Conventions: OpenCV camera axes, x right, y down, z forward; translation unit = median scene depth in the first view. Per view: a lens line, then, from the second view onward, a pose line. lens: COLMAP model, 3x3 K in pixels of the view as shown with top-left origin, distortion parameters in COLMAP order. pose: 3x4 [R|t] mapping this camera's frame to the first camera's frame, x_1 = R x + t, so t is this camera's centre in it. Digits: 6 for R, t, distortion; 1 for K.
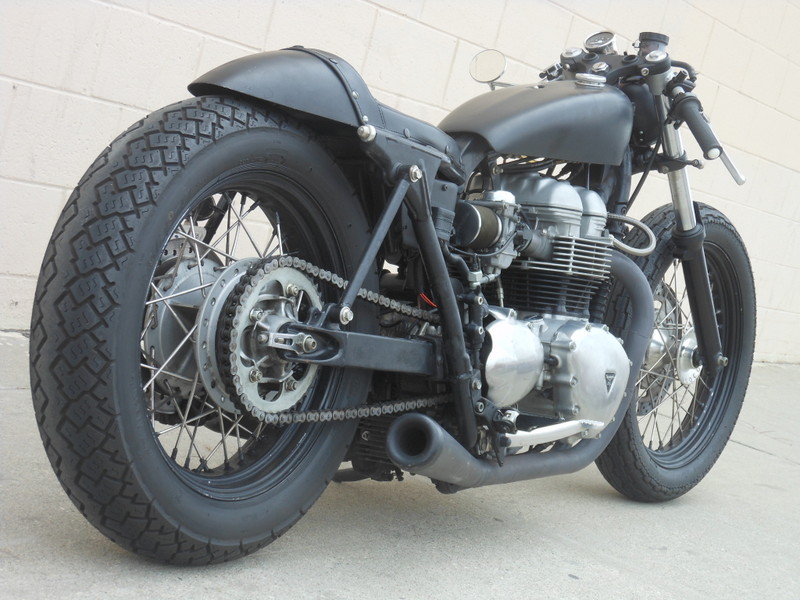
lens RADIAL K [[1537.3, 0, 400.0], [0, 1537.3, 300.0], [0, 0, 1]] dist [0.025247, 0.240091]
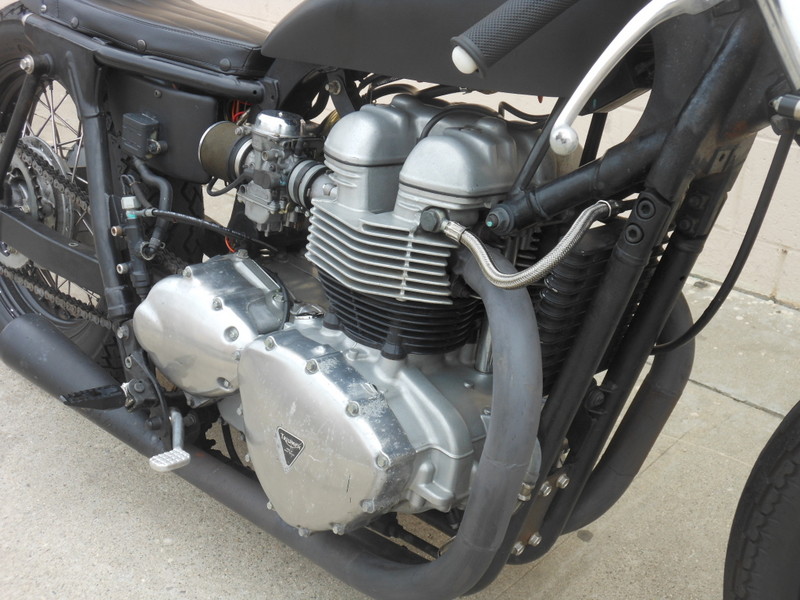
lens RADIAL K [[997.7, 0, 399.4], [0, 997.7, 306.6], [0, 0, 1]] dist [0.041938, 0.042428]
pose [[-0.153717, 0.214625, -0.964524, 0.547504], [-0.151134, 0.959533, 0.237601, -0.109653], [0.976488, 0.182296, -0.115059, 1.199735]]
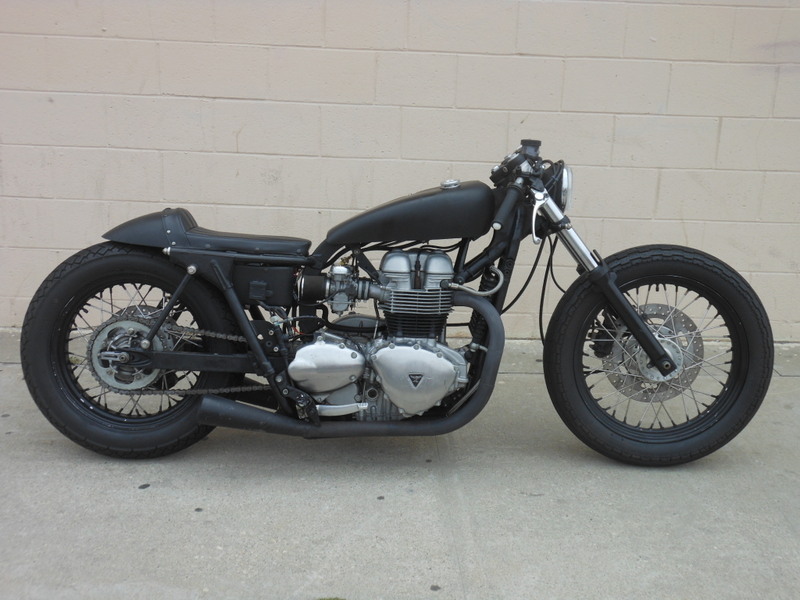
lens RADIAL K [[997.7, 0, 399.4], [0, 997.7, 306.6], [0, 0, 1]] dist [0.041938, 0.042428]
pose [[0.574746, -0.006330, -0.818307, 1.076252], [0.029175, 0.999493, 0.012760, -0.040072], [0.817812, -0.031208, 0.574639, 0.446089]]
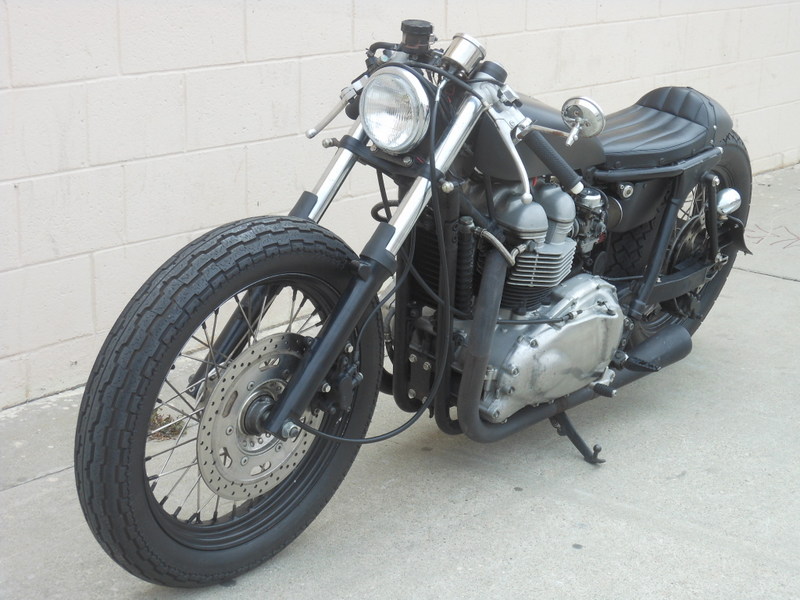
lens RADIAL K [[1516.9, 0, 400.0], [0, 1516.9, 300.0], [0, 0, 1]] dist [0.036704, 0.127415]
pose [[0.965077, -0.212057, -0.153816, 0.211182], [0.232616, 0.963725, 0.130860, -0.176343], [0.120486, -0.162070, 0.979396, -0.059154]]
